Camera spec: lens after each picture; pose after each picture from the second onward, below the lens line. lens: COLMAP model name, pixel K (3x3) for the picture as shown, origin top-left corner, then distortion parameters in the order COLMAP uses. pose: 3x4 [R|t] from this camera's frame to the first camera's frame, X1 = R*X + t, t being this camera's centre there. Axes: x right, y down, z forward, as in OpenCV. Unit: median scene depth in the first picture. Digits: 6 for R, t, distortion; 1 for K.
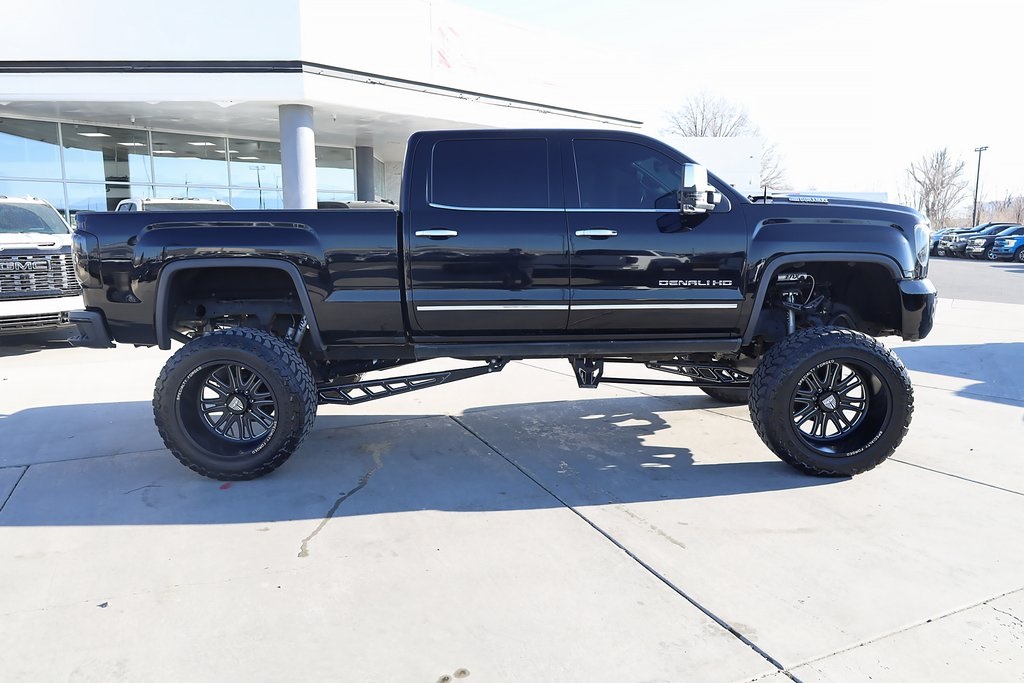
lens RADIAL K [[717.5, 0, 515.9], [0, 717.5, 344.1], [0, 0, 1]] dist [-0.004135, -0.001906]
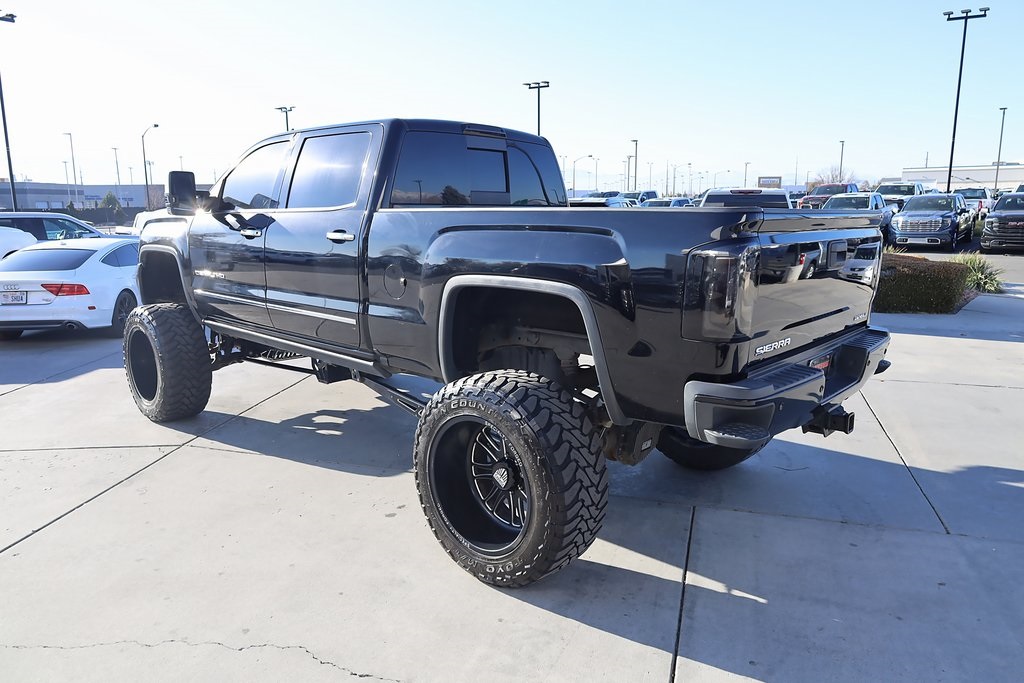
lens RADIAL K [[692.4, 0, 512.0], [0, 692.4, 341.5], [0, 0, 1]] dist [-0.012262, -0.001586]
pose [[-0.733922, -0.125128, 0.667609, -0.754144], [0.113173, 0.946618, 0.301837, -0.295083], [-0.669739, 0.297081, -0.680583, 1.634228]]
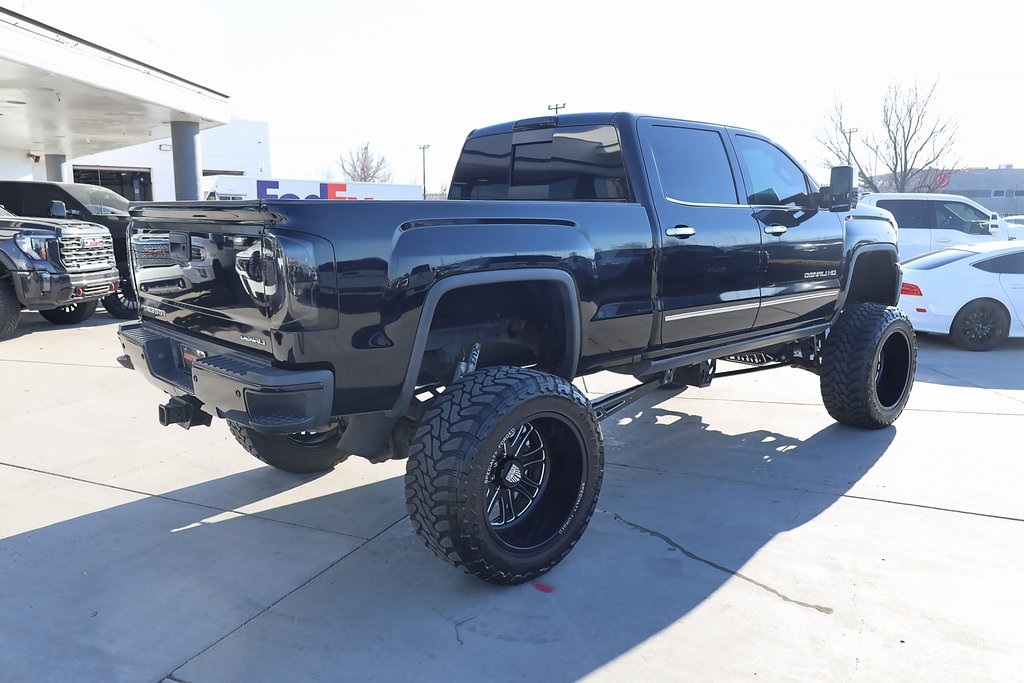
lens RADIAL K [[780.8, 0, 495.8], [0, 780.8, 338.5], [0, 0, 1]] dist [-0.030029, 0.002528]
pose [[0.755597, -0.102096, 0.647031, -0.785169], [0.107591, 0.993707, 0.031154, -0.067516], [-0.646140, 0.046075, 0.761827, 0.363924]]
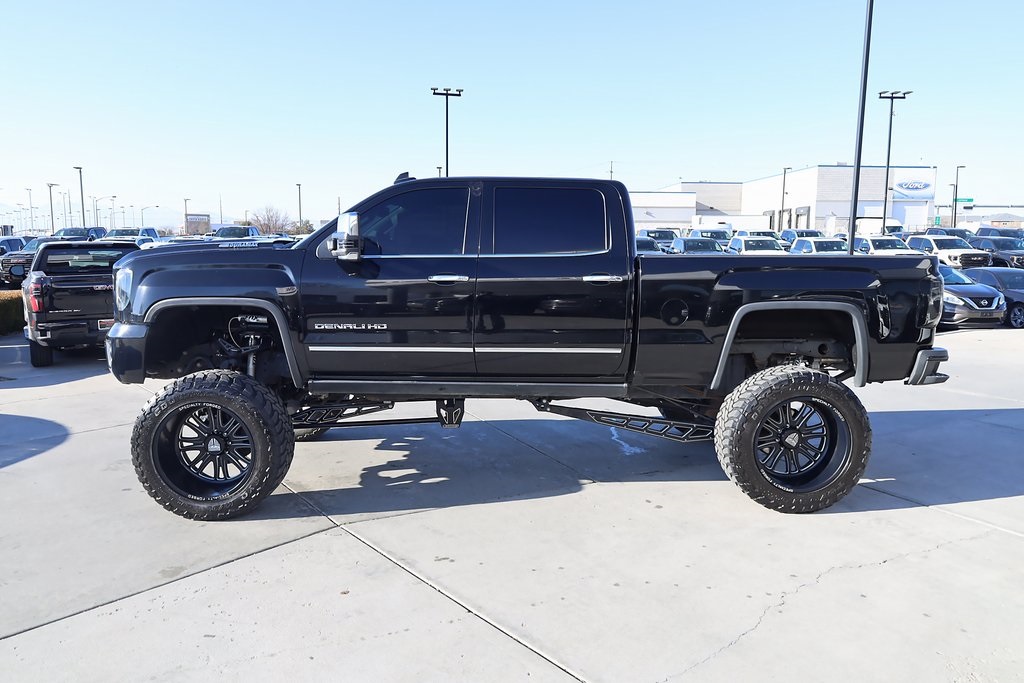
lens RADIAL K [[717.5, 0, 515.9], [0, 717.5, 344.1], [0, 0, 1]] dist [-0.004135, -0.001906]
pose [[-0.999628, -0.003315, -0.027066, 0.033311], [-0.011011, 0.957124, 0.289470, -0.376546], [0.024946, 0.289660, -0.956804, 2.096090]]
